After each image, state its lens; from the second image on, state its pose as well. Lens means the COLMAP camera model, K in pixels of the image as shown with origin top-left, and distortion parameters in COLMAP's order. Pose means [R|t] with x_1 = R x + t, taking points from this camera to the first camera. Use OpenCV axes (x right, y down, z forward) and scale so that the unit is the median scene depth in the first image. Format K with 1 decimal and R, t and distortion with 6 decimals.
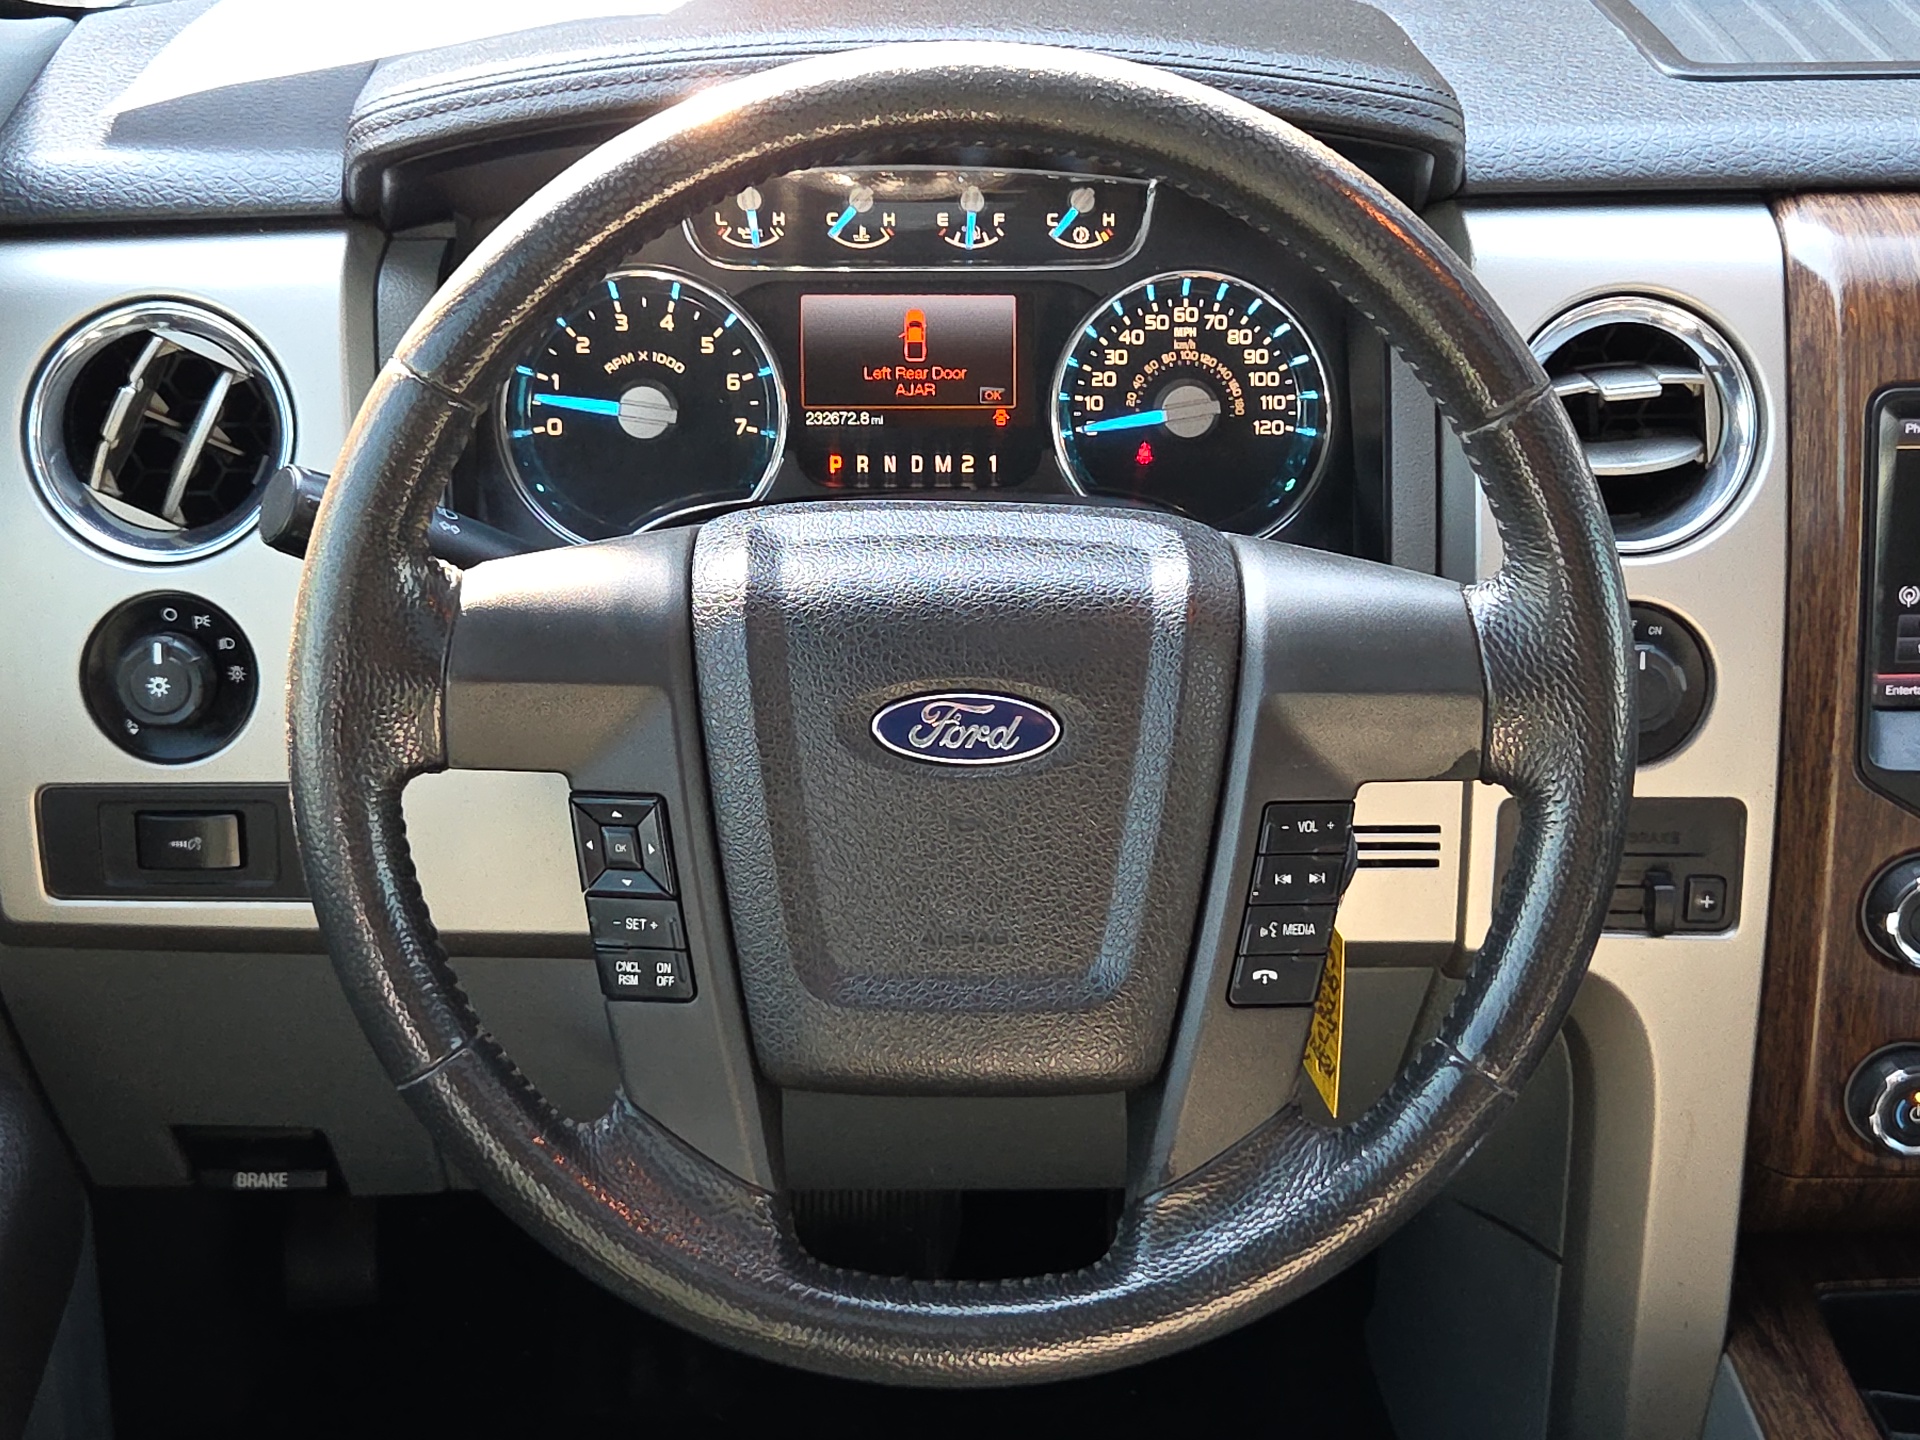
lens RADIAL K [[2781.6, 0, 965.8], [0, 2781.6, 693.8], [0, 0, 1]] dist [0.103674, 0.000000]
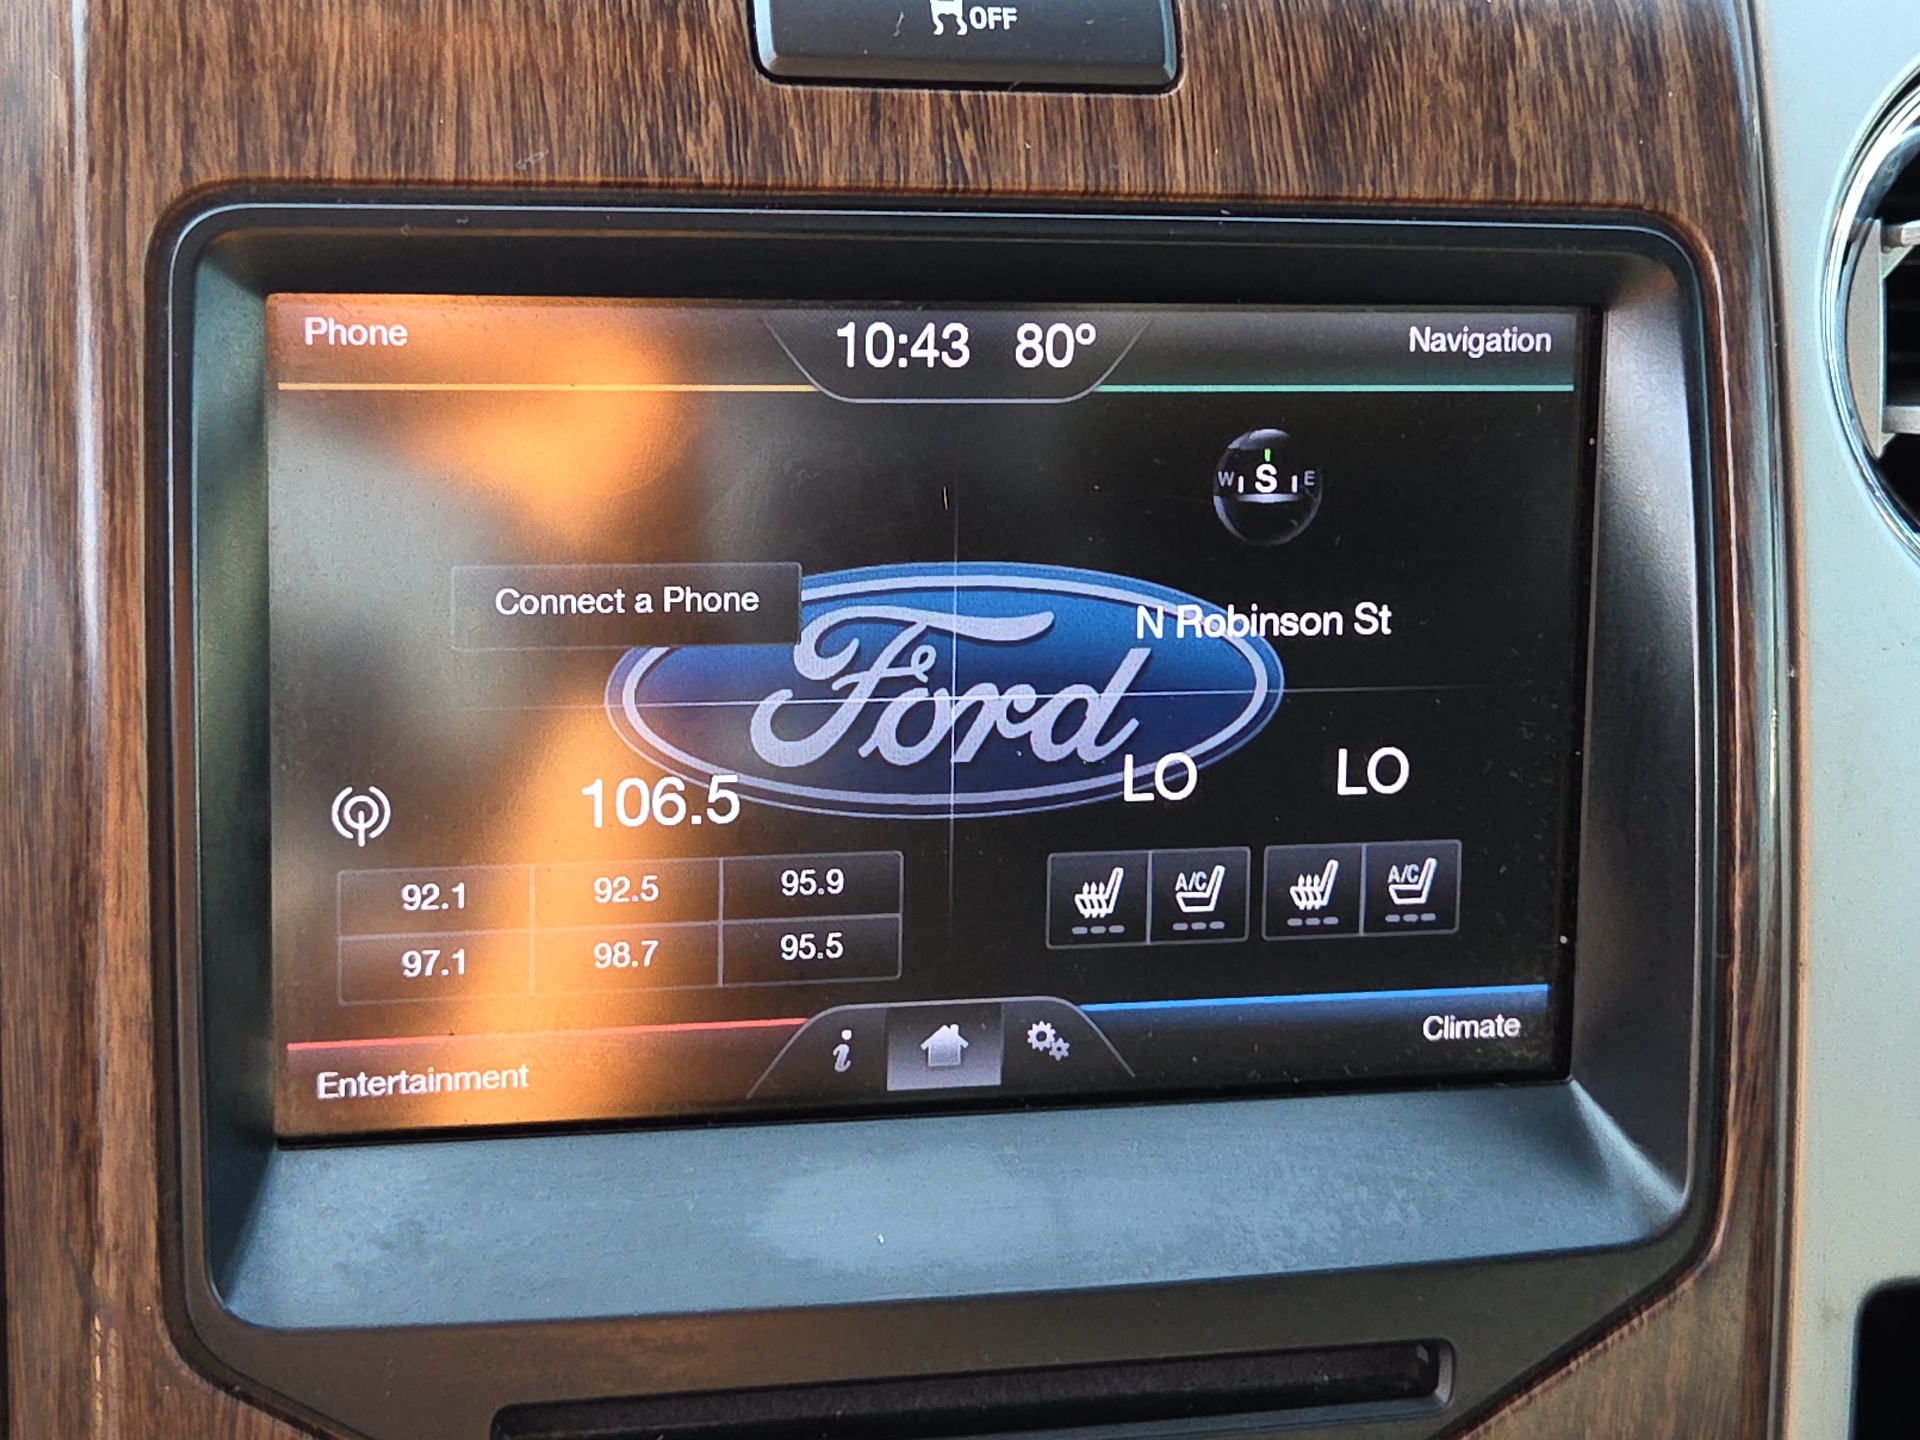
lens RADIAL K [[3295.6, 0, 961.7], [0, 3295.6, 719.0], [0, 0, 1]] dist [0.017336, 0.000000]
pose [[0.980517, -0.012710, 0.196021, 0.329053], [0.028250, 0.996655, -0.076686, -0.013199], [-0.194390, 0.080730, 0.977597, 0.585524]]
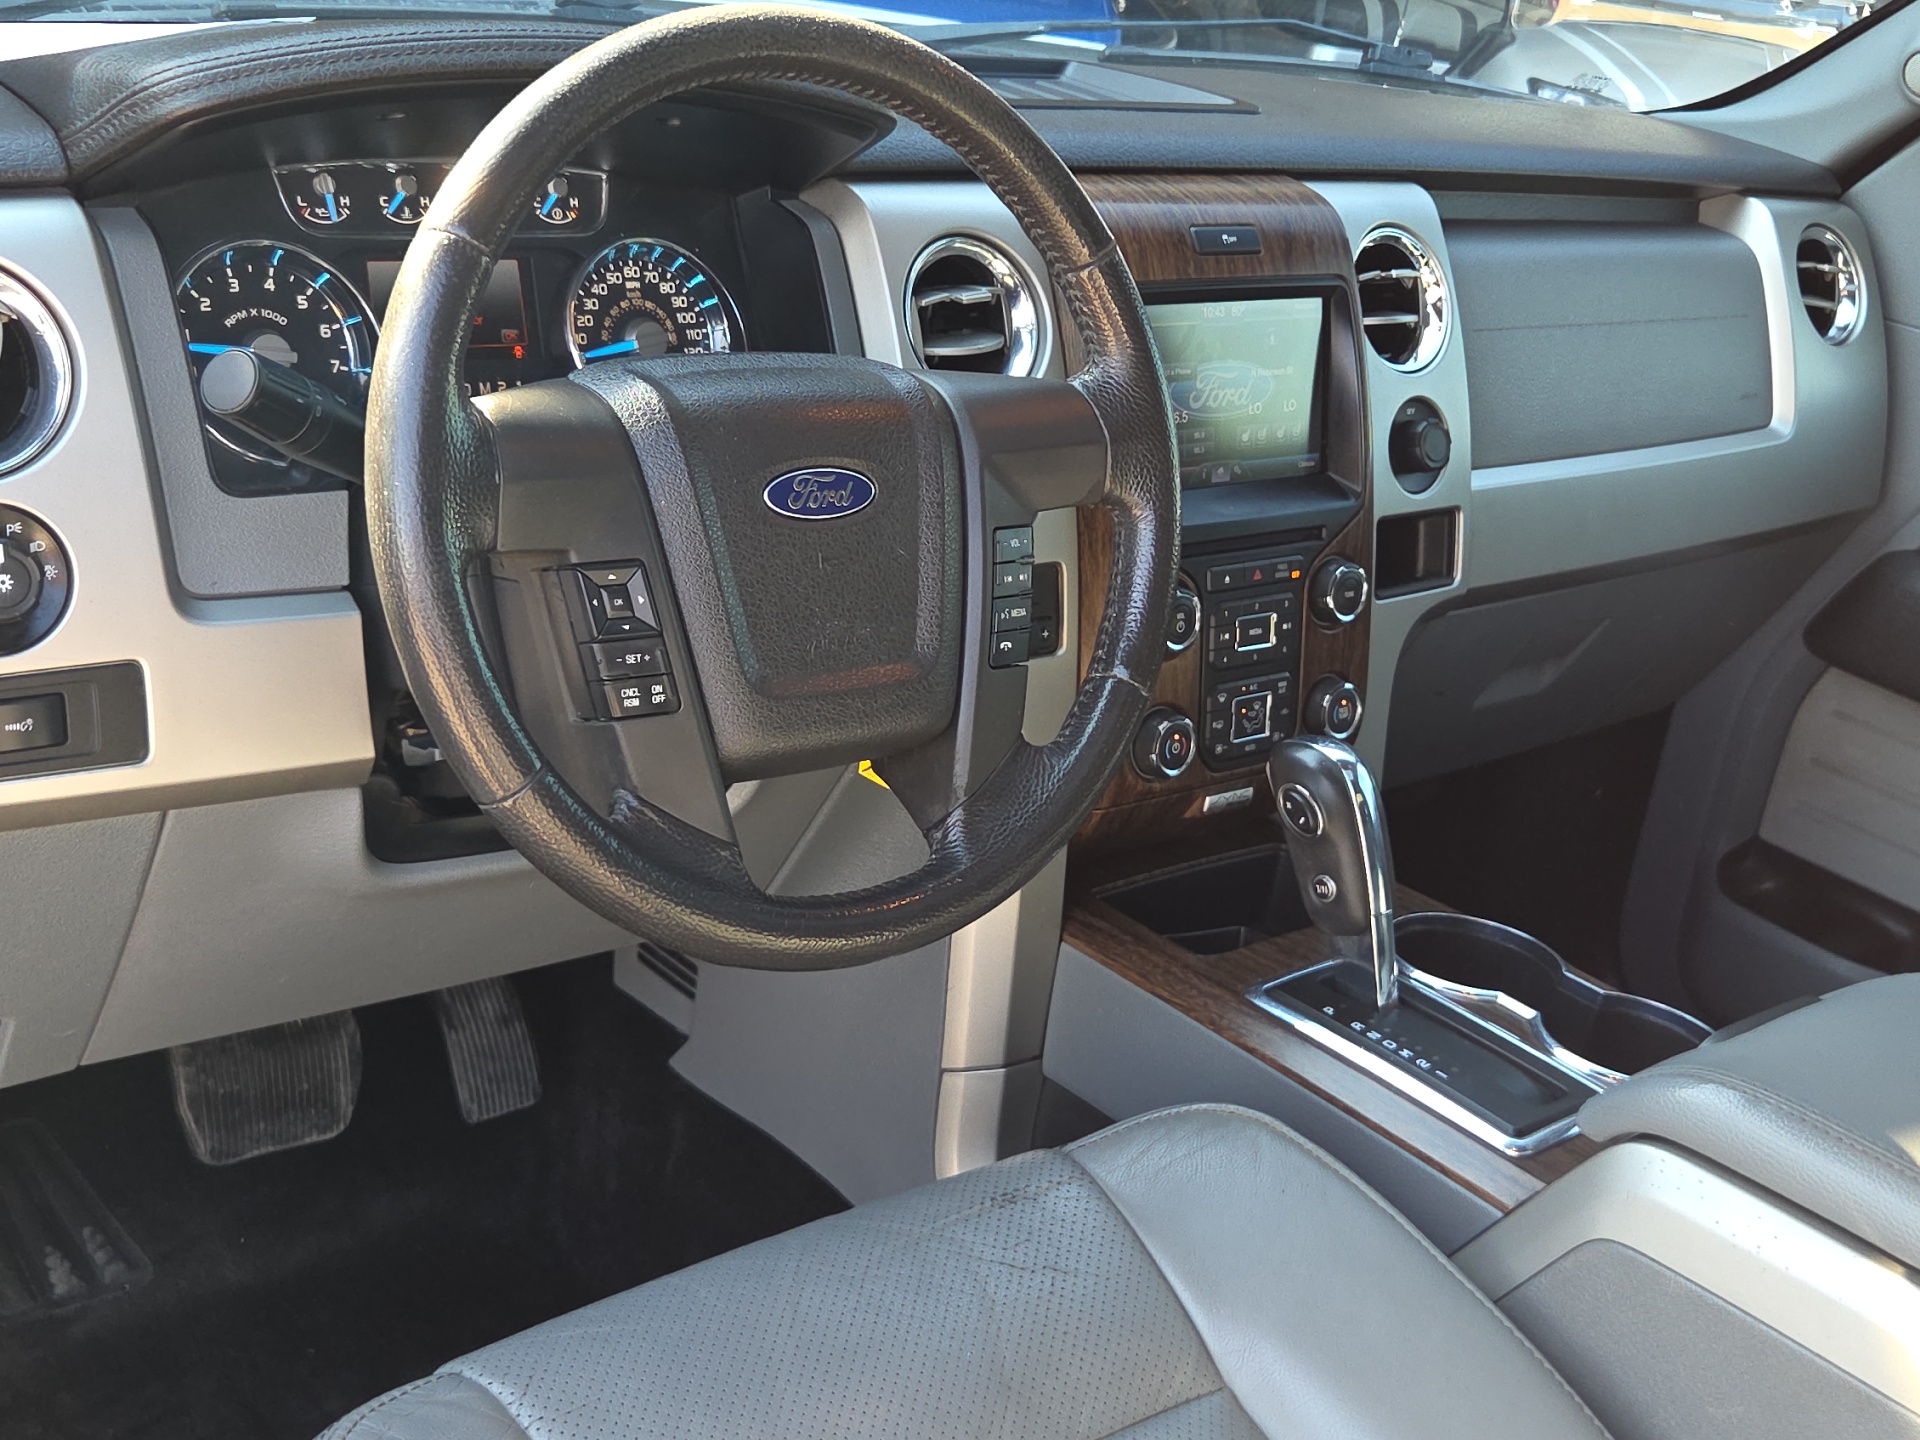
lens RADIAL K [[2247.7, 0, 881.4], [0, 2247.7, 696.4], [0, 0, 1]] dist [0.057442, 0.000000]
pose [[0.819992, -0.127862, 0.557911, -0.504149], [0.154494, 0.987994, -0.000640, 0.096699], [-0.551131, 0.086719, 0.829900, 0.038548]]
